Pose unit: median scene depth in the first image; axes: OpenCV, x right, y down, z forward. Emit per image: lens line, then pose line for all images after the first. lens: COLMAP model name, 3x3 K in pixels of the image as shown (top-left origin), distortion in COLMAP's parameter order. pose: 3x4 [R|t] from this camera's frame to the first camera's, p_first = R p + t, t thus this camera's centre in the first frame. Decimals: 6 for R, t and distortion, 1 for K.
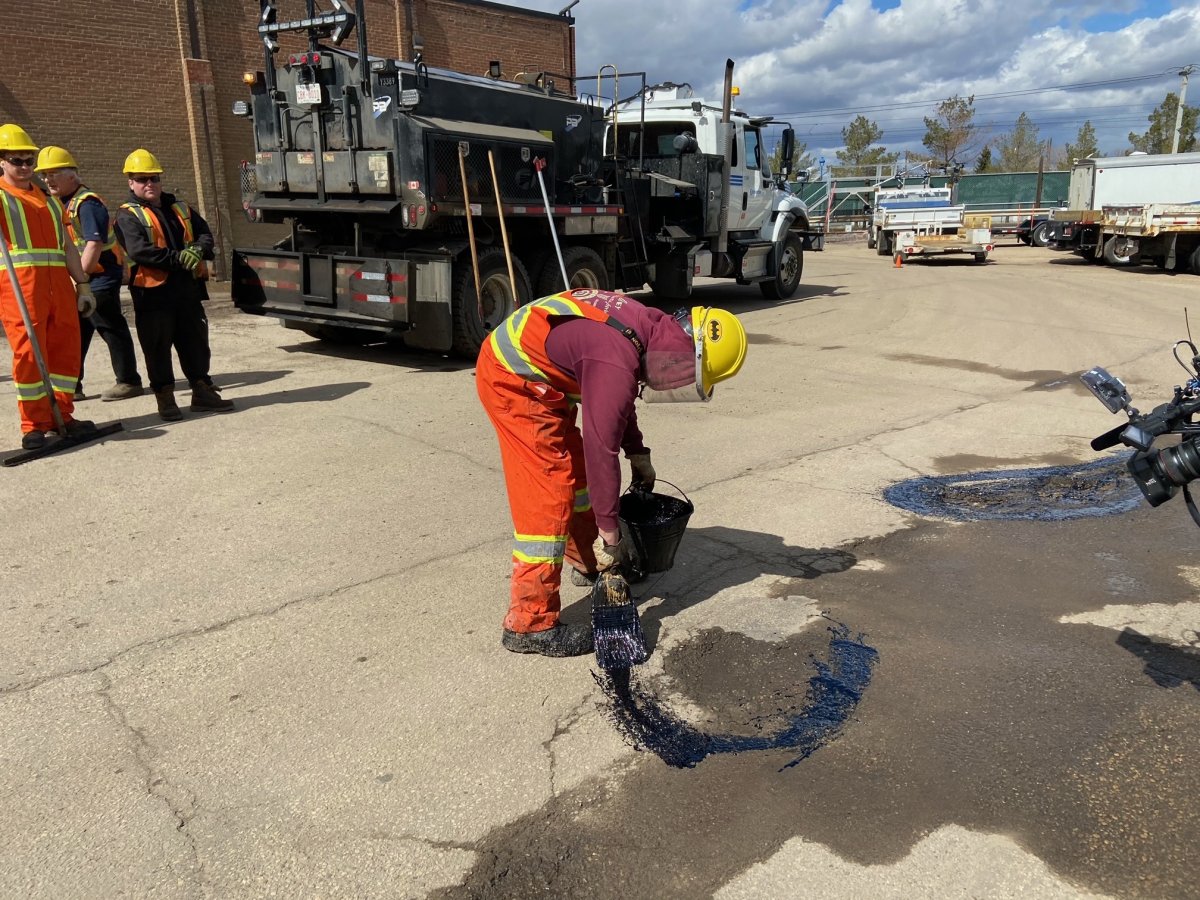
lens RADIAL K [[871.3, 0, 600.0], [0, 871.3, 450.0], [0, 0, 1]] dist [0.068409, 0.000178]
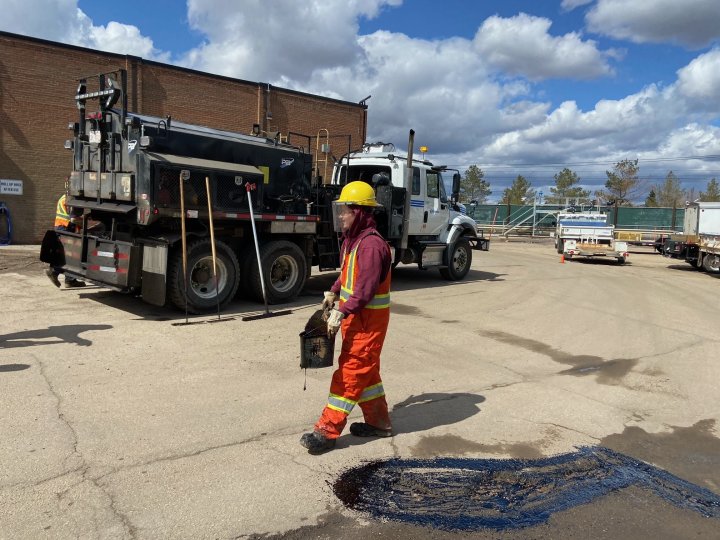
lens RADIAL K [[522.8, 0, 360.0], [0, 522.8, 270.0], [0, 0, 1]] dist [0.068409, 0.000178]
pose [[0.992003, 0.066117, -0.107513, 0.159791], [-0.082186, 0.984856, -0.152658, -0.044334], [0.095792, 0.160273, 0.982414, 0.108135]]
